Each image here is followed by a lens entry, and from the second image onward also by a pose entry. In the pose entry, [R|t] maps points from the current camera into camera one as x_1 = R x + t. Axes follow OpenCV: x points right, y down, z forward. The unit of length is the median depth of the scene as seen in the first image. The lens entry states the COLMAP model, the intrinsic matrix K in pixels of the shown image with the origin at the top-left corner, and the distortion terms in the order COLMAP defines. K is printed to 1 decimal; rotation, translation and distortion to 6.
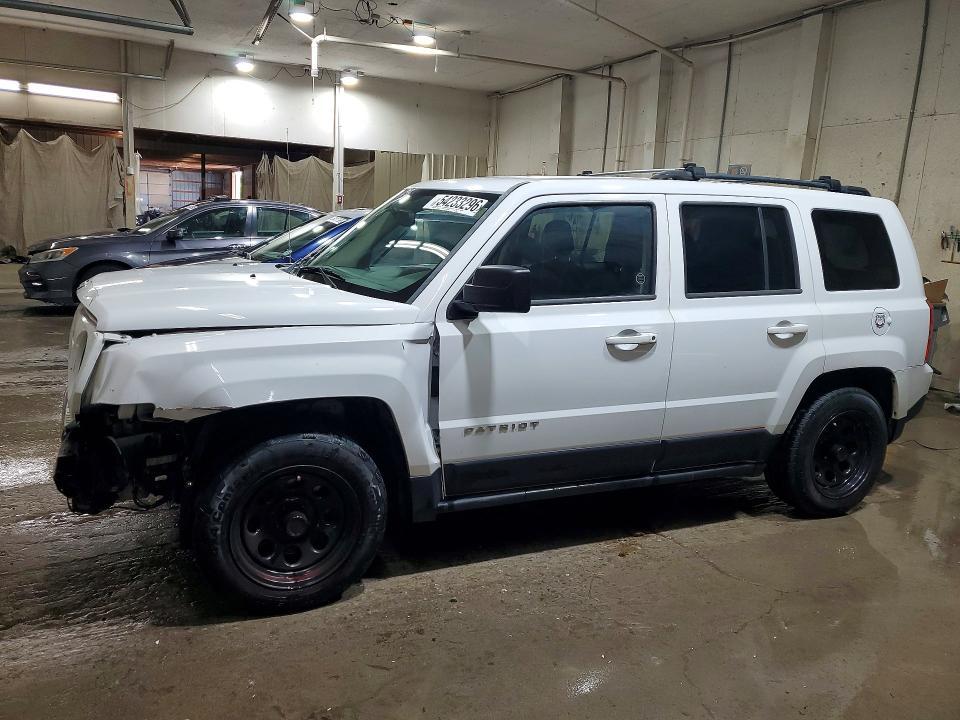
lens RADIAL K [[739.2, 0, 480.0], [0, 739.2, 360.0], [0, 0, 1]] dist [0.002500, 0.012894]
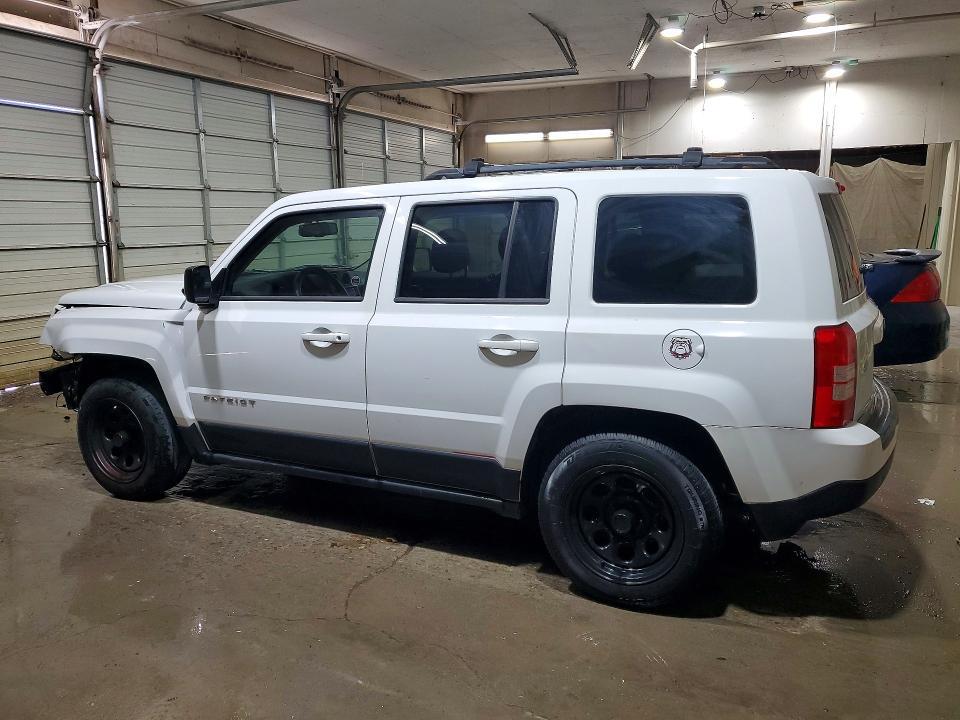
lens RADIAL K [[745.2, 0, 480.5], [0, 745.2, 354.7], [0, 0, 1]] dist [0.038028, -0.004098]
pose [[0.635020, 0.084718, -0.767837, 1.004583], [-0.109311, 0.993821, 0.019248, -0.041553], [0.764723, 0.071710, 0.640357, 0.419688]]
